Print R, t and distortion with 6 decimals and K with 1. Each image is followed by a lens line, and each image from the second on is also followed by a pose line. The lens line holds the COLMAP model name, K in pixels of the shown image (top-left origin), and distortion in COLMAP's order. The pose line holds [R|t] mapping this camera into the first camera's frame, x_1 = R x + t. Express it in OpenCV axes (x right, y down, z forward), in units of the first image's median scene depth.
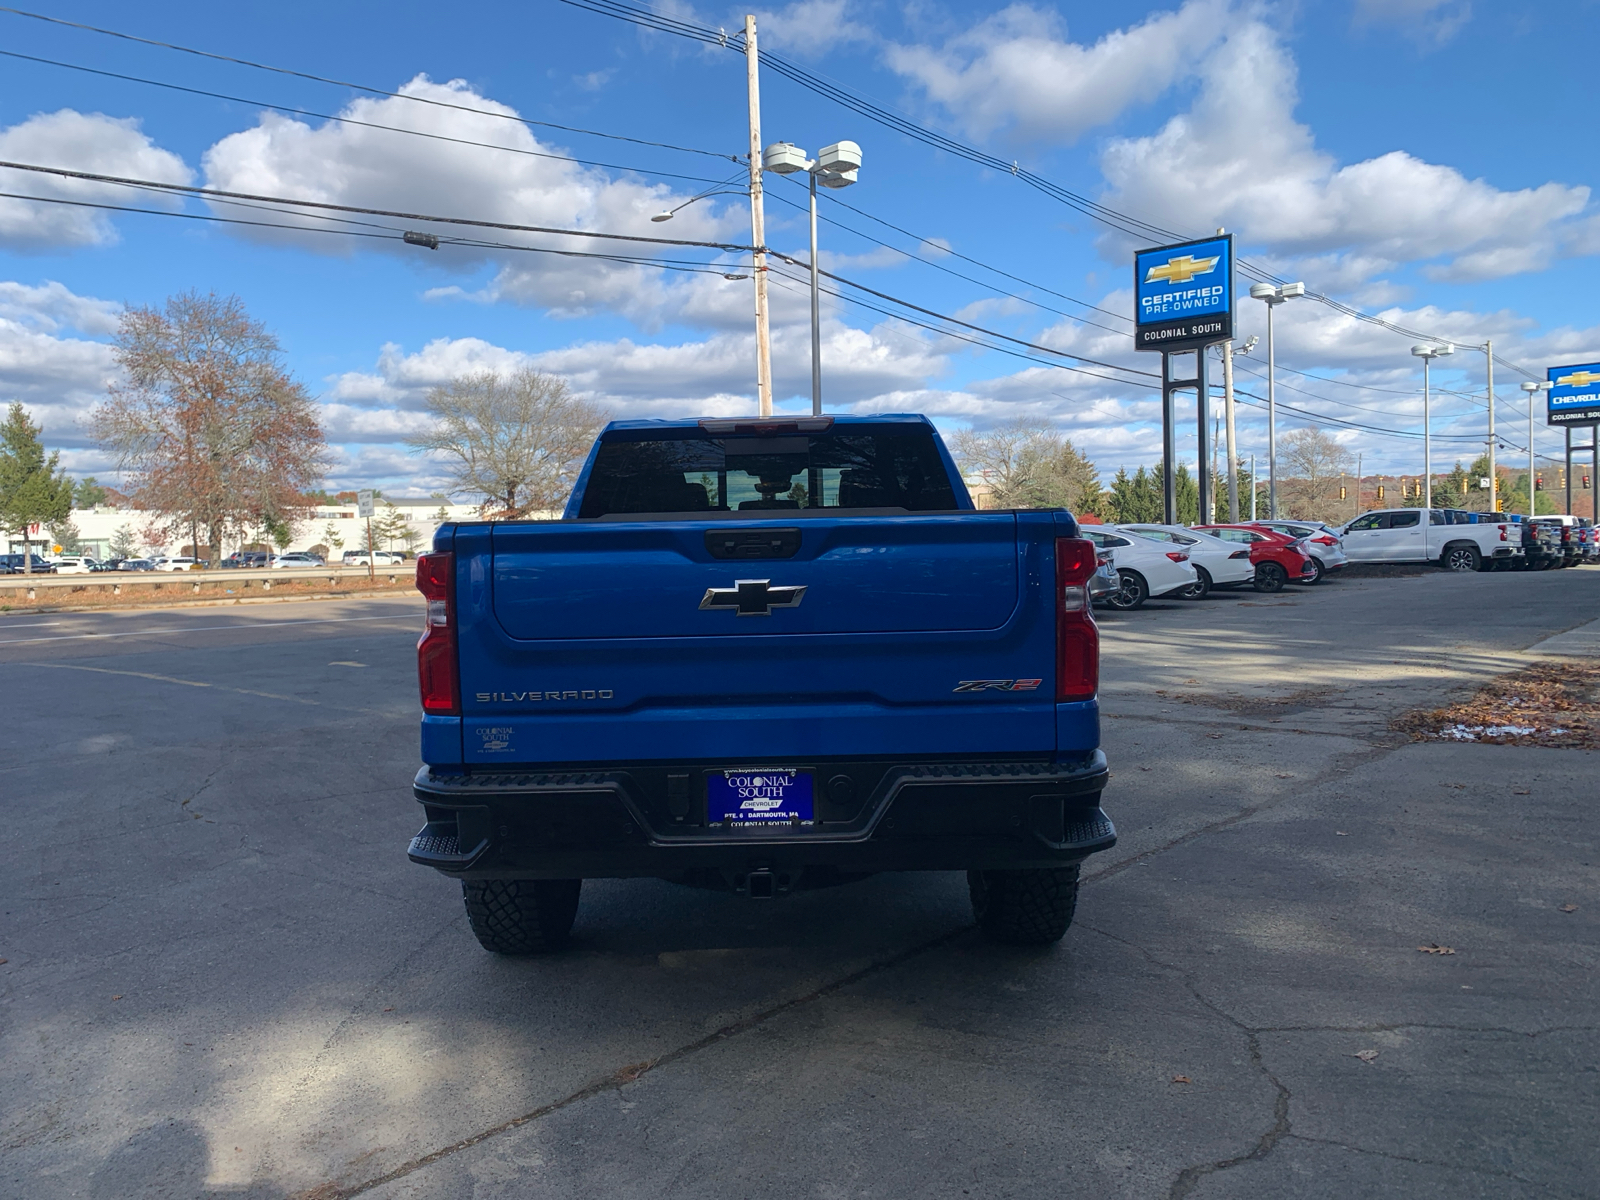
lens RADIAL K [[1195.4, 0, 782.6], [0, 1195.4, 574.2], [0, 0, 1]] dist [0.036593, -0.042579]
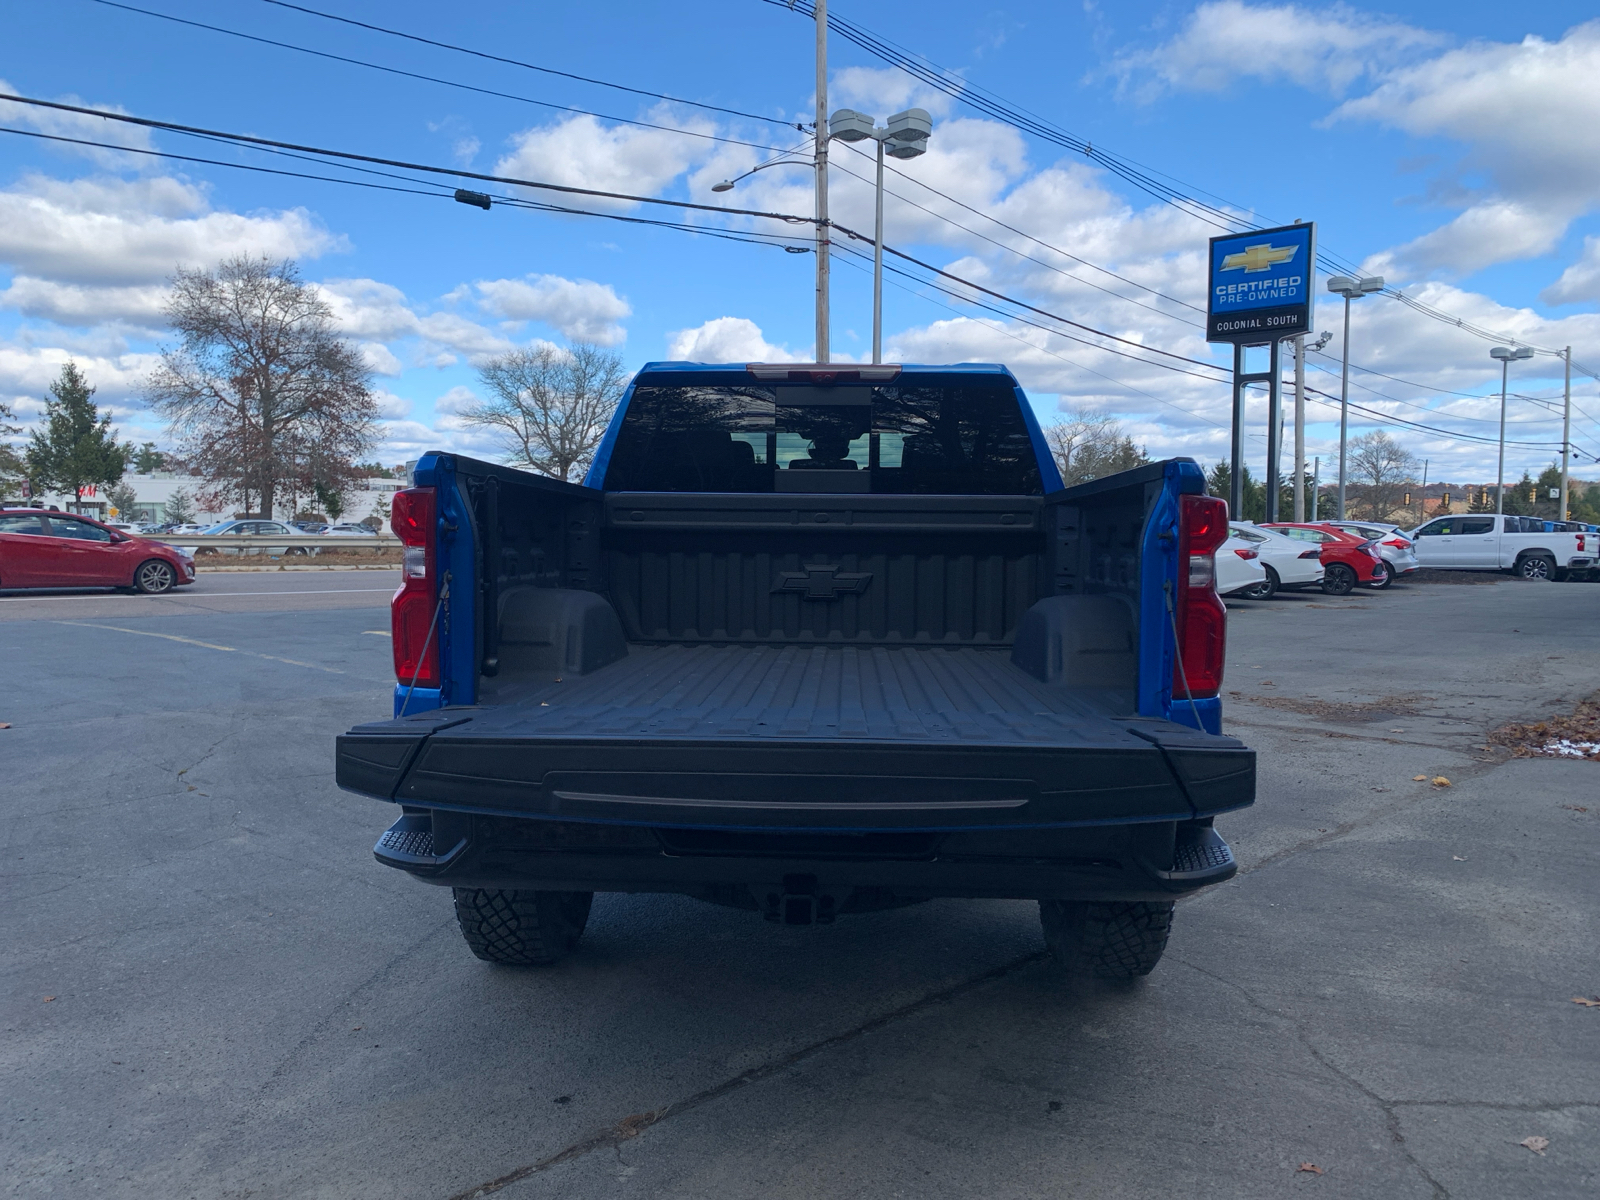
lens RADIAL K [[1195.4, 0, 807.3], [0, 1195.4, 604.4], [0, 0, 1]] dist [0.036593, -0.042579]
pose [[0.999172, 0.034886, -0.020932, -0.001172], [-0.034130, 0.998787, 0.035482, 0.013083], [0.022144, -0.034738, 0.999151, 0.105288]]
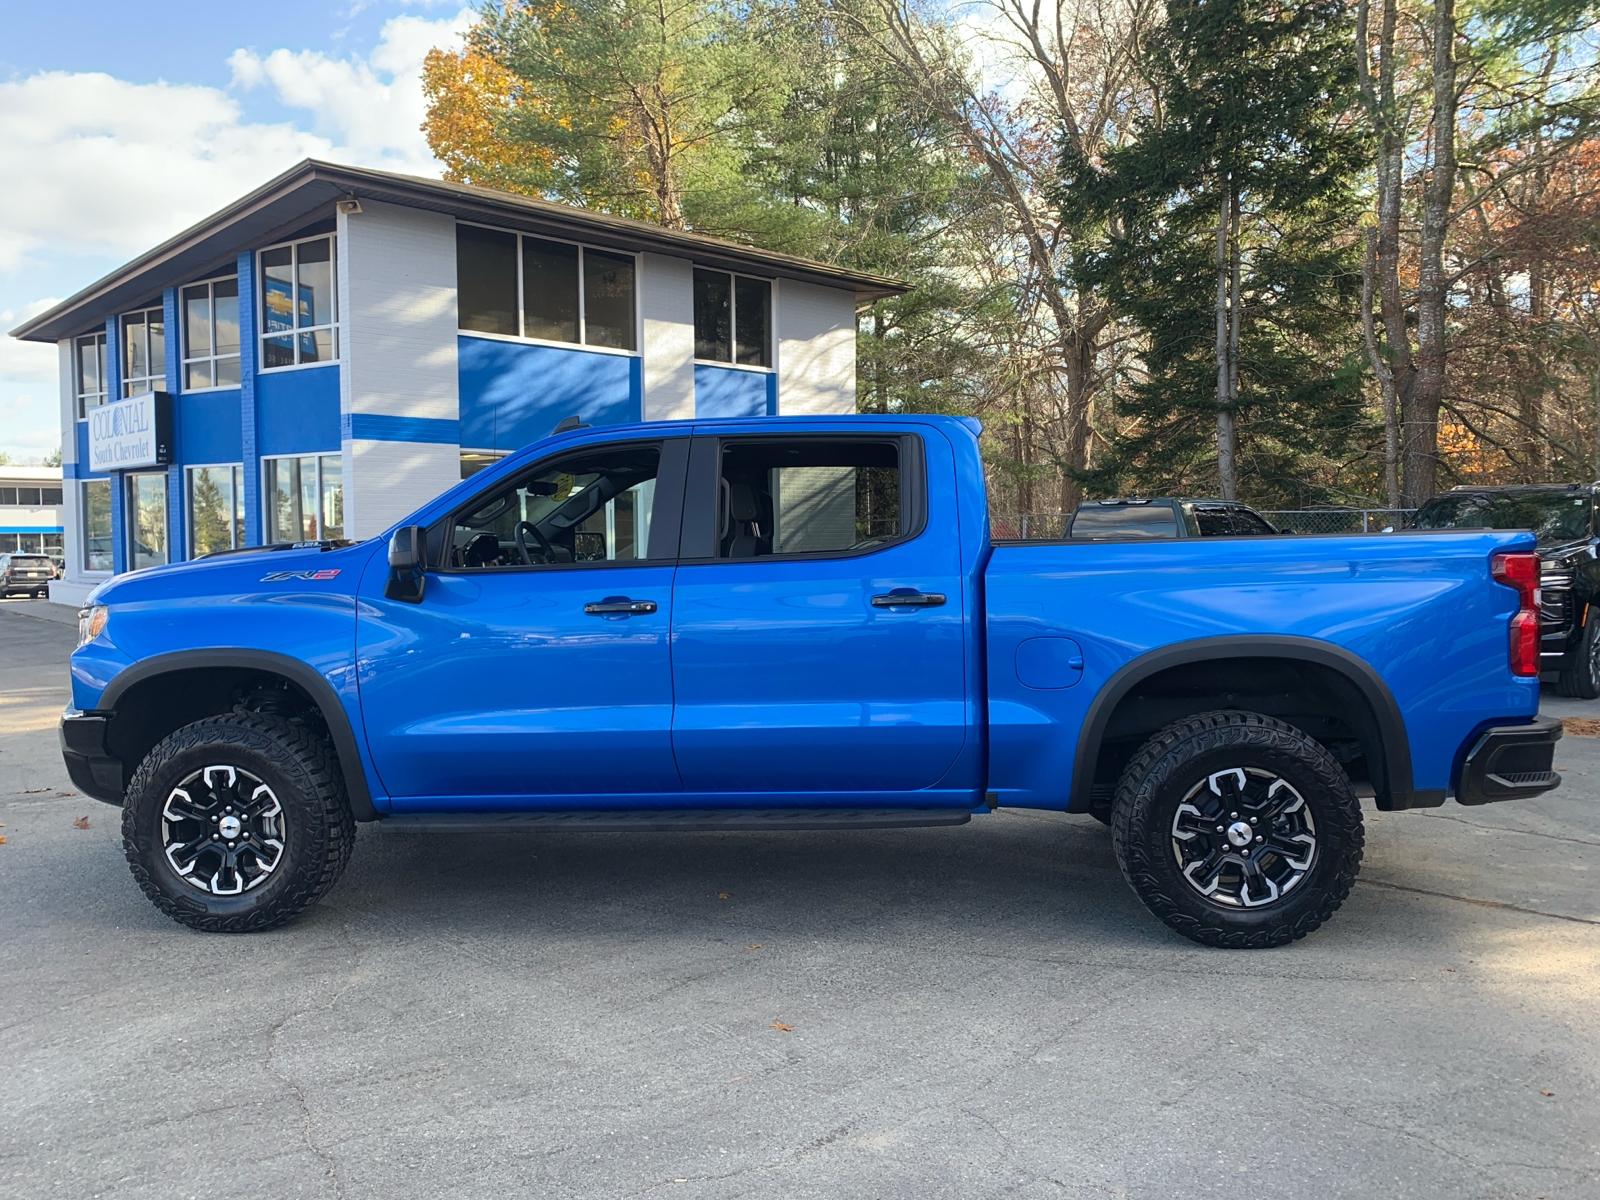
lens RADIAL K [[1195.4, 0, 789.1], [0, 1195.4, 610.7], [0, 0, 1]] dist [0.036593, -0.042579]
pose [[0.086923, -0.031951, 0.995703, -0.936505], [0.037086, 0.998897, 0.028816, -0.012909], [-0.995524, 0.034422, 0.088012, 0.953742]]
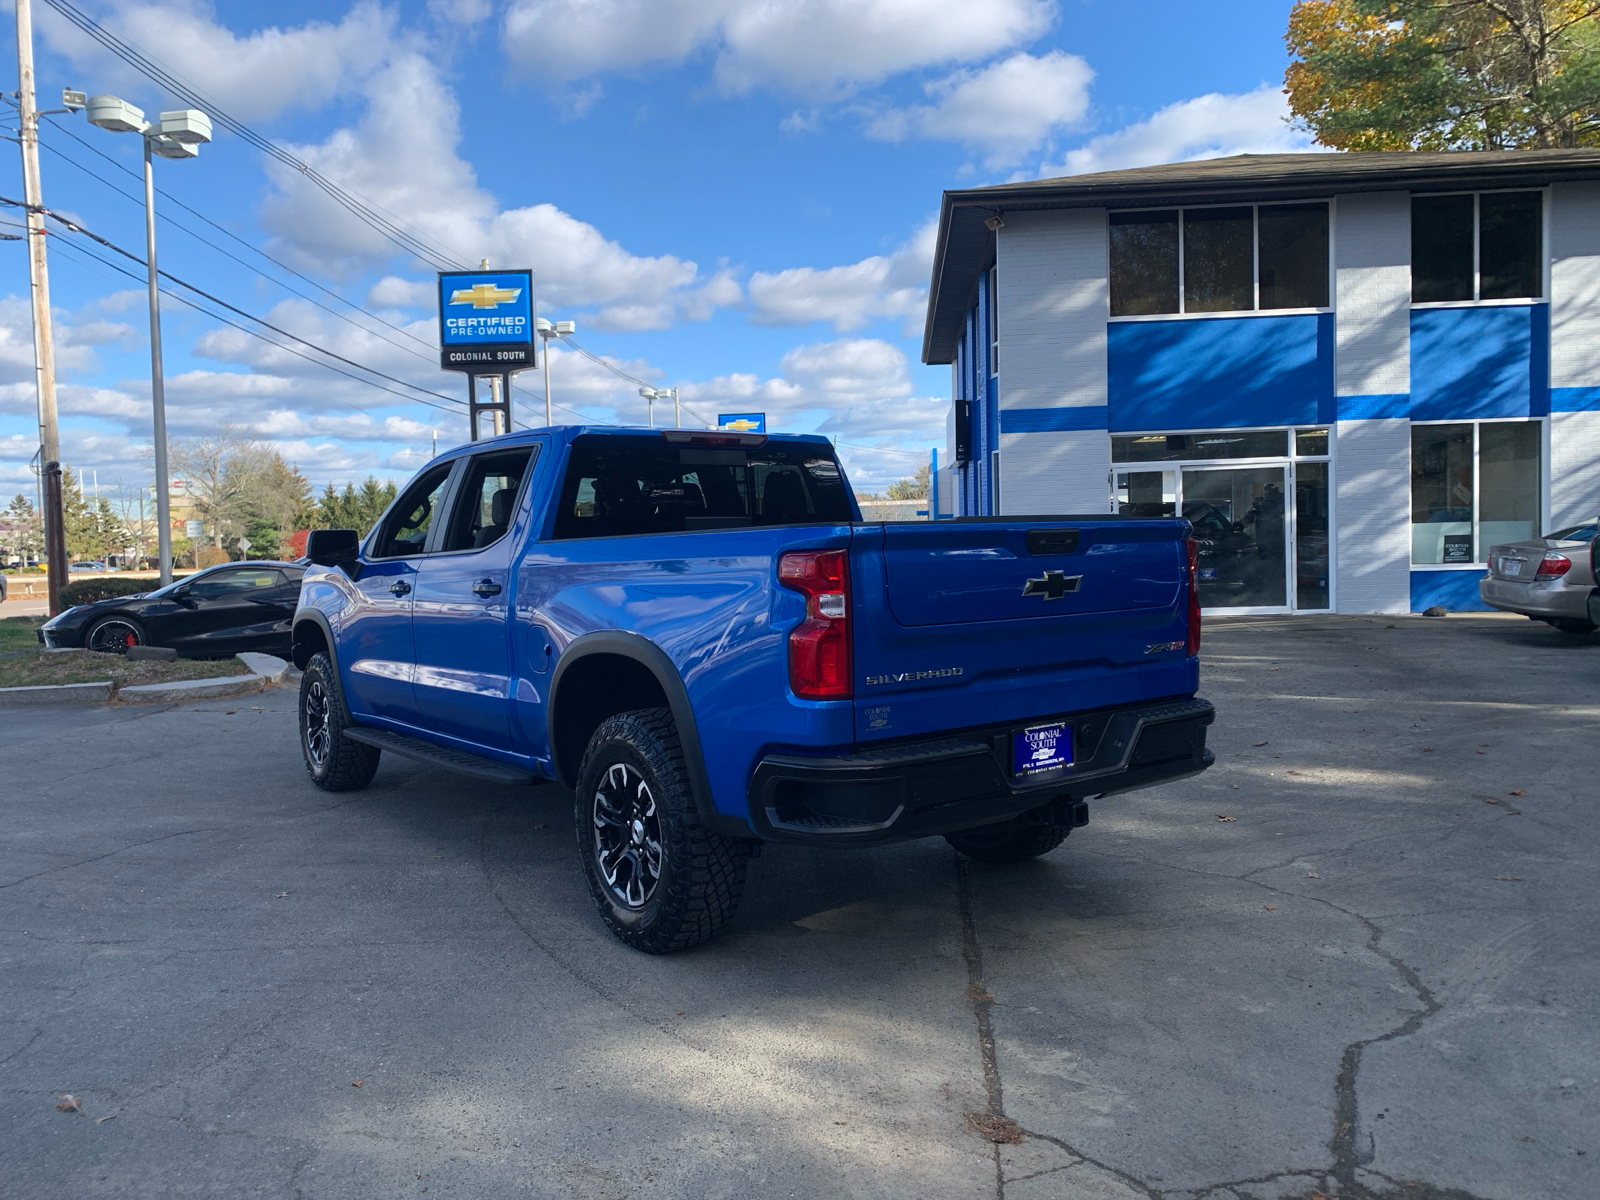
lens RADIAL K [[1195.4, 0, 784.4], [0, 1195.4, 576.2], [0, 0, 1]] dist [0.036593, -0.042579]
pose [[0.798297, -0.014141, 0.602097, -0.543683], [0.022027, 0.999741, -0.005726, 0.006039], [-0.601861, 0.017834, 0.798402, 0.096431]]
